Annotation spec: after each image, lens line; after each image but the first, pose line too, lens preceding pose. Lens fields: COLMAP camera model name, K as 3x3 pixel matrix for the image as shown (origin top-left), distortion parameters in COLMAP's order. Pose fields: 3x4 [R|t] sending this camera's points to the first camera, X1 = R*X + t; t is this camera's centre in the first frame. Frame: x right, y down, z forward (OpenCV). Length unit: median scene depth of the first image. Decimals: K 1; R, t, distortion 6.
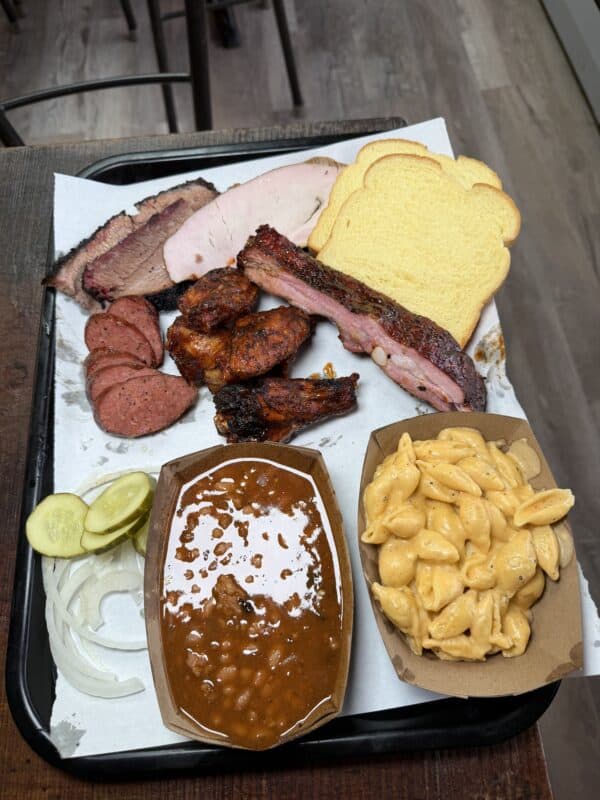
lens RADIAL K [[620.0, 0, 300.0], [0, 620.0, 400.0], [0, 0, 1]] dist [0.005929, -0.003432]
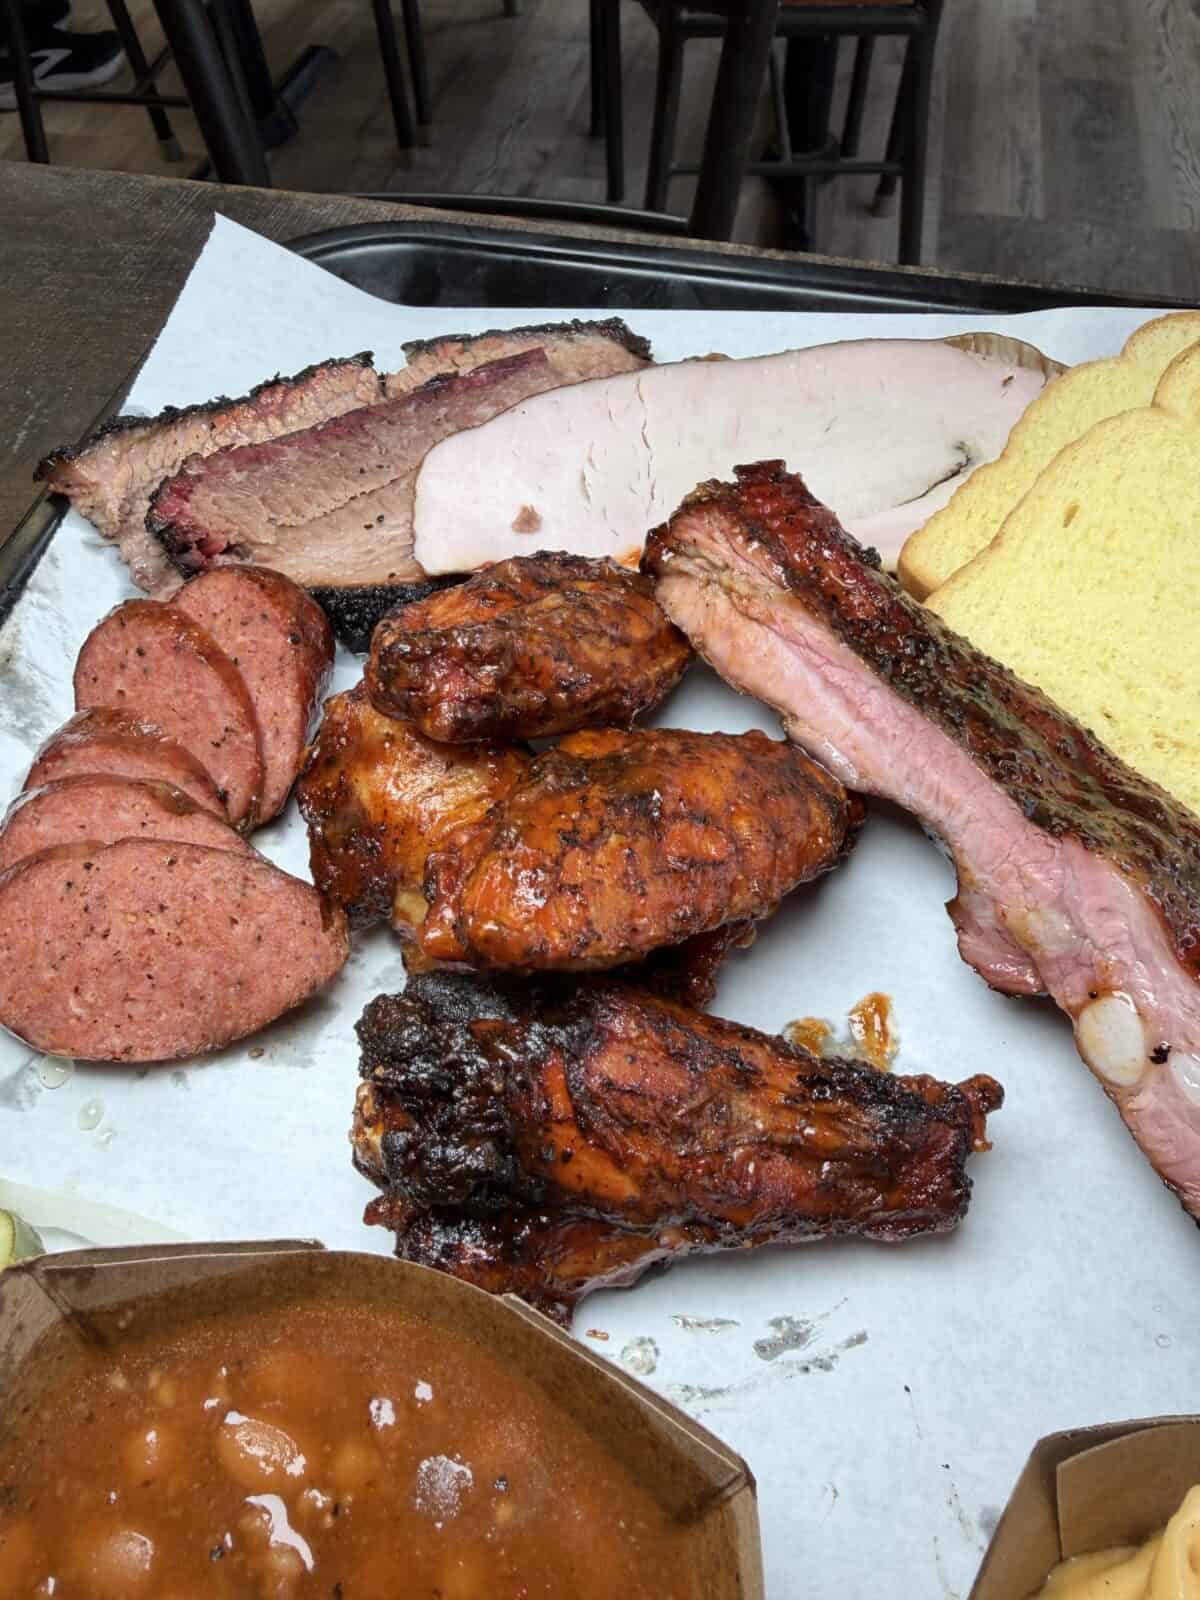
lens RADIAL K [[1228.7, 0, 593.0], [0, 1228.7, 693.3], [0, 0, 1]] dist [0.006522, 0.001671]
pose [[0.950606, 0.251283, -0.182222, -0.003714], [-0.286046, 0.937122, -0.199948, -0.040940], [0.120521, 0.242196, 0.962713, 0.465656]]
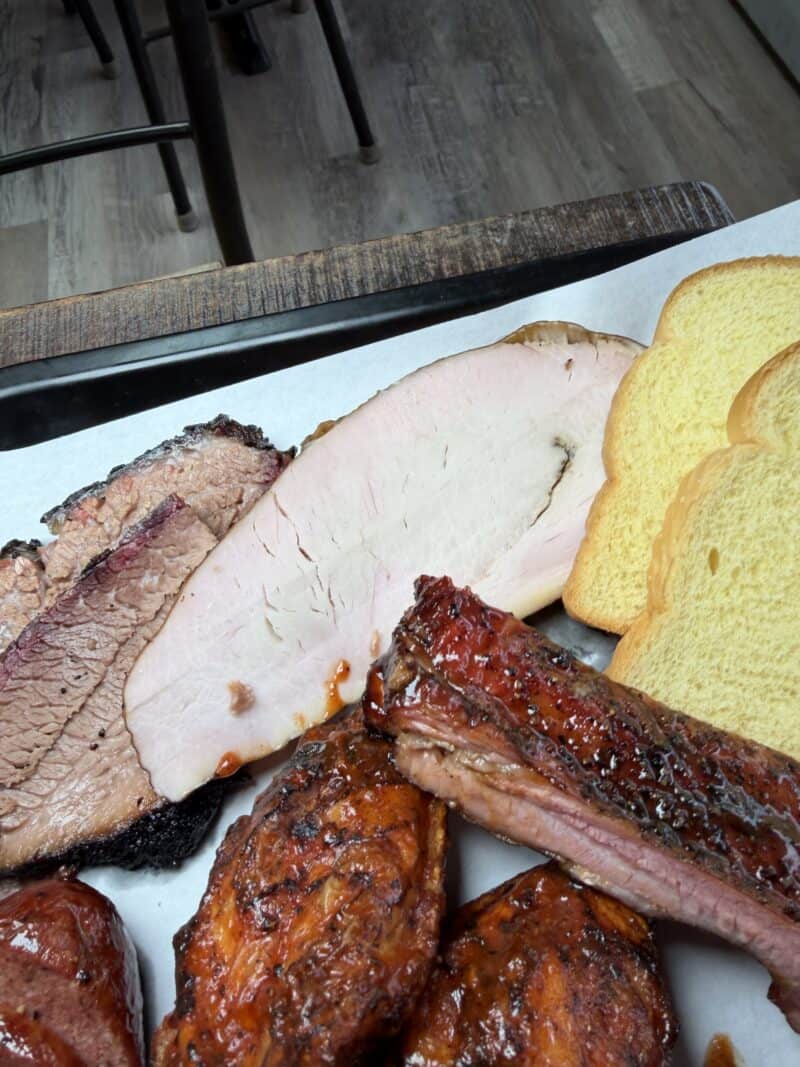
lens RADIAL K [[806.8, 0, 397.9], [0, 806.8, 450.7], [0, 0, 1]] dist [0.007526, 0.010287]
pose [[0.993030, -0.116865, 0.015326, -0.076811], [0.117640, 0.990753, -0.067598, -0.328134], [-0.007285, 0.068930, 0.997595, 0.594162]]
